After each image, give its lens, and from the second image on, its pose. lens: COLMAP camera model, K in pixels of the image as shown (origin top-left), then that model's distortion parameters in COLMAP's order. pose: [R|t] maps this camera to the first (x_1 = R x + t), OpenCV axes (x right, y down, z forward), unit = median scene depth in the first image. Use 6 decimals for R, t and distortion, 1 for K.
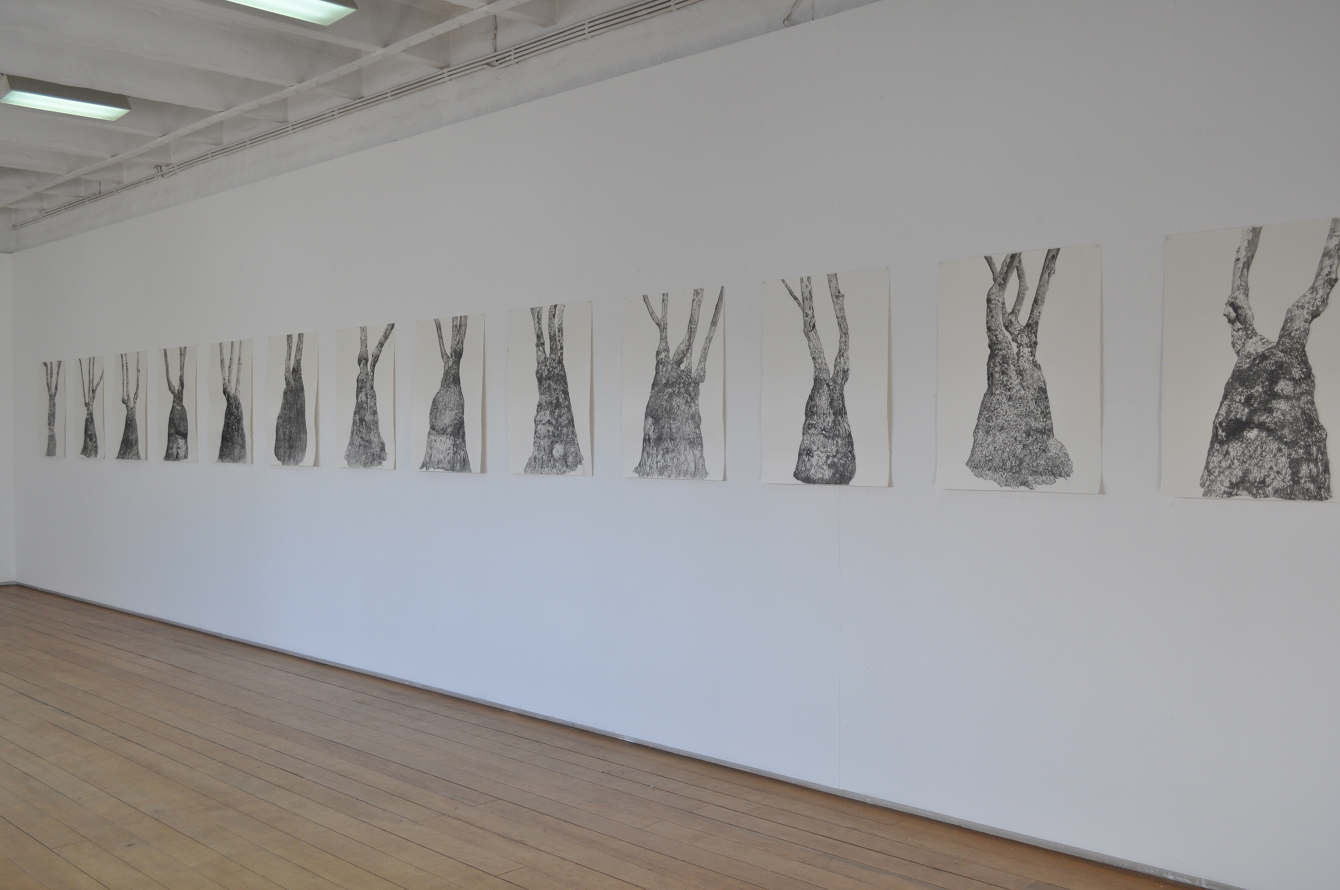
lens RADIAL K [[1265.1, 0, 669.4], [0, 1265.1, 442.5], [0, 0, 1]] dist [0.002781, 0.000000]
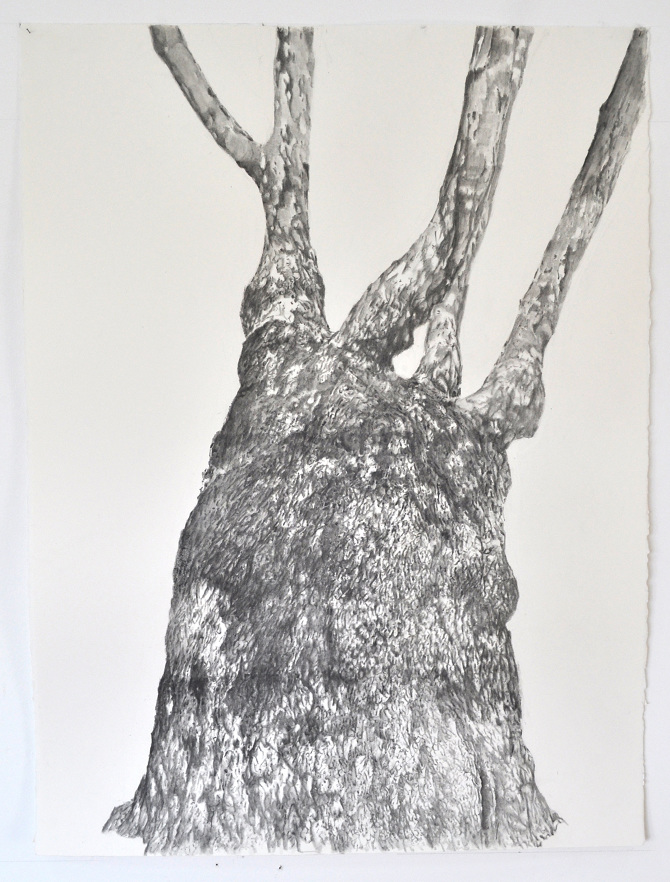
lens RADIAL K [[969.3, 0, 334.9], [0, 969.3, 442.3], [0, 0, 1]] dist [-0.016835, 0.000000]
pose [[0.692243, -0.036936, 0.720719, -0.135338], [0.009528, 0.999070, 0.042050, -0.057859], [-0.721602, -0.022242, 0.691951, 0.961300]]
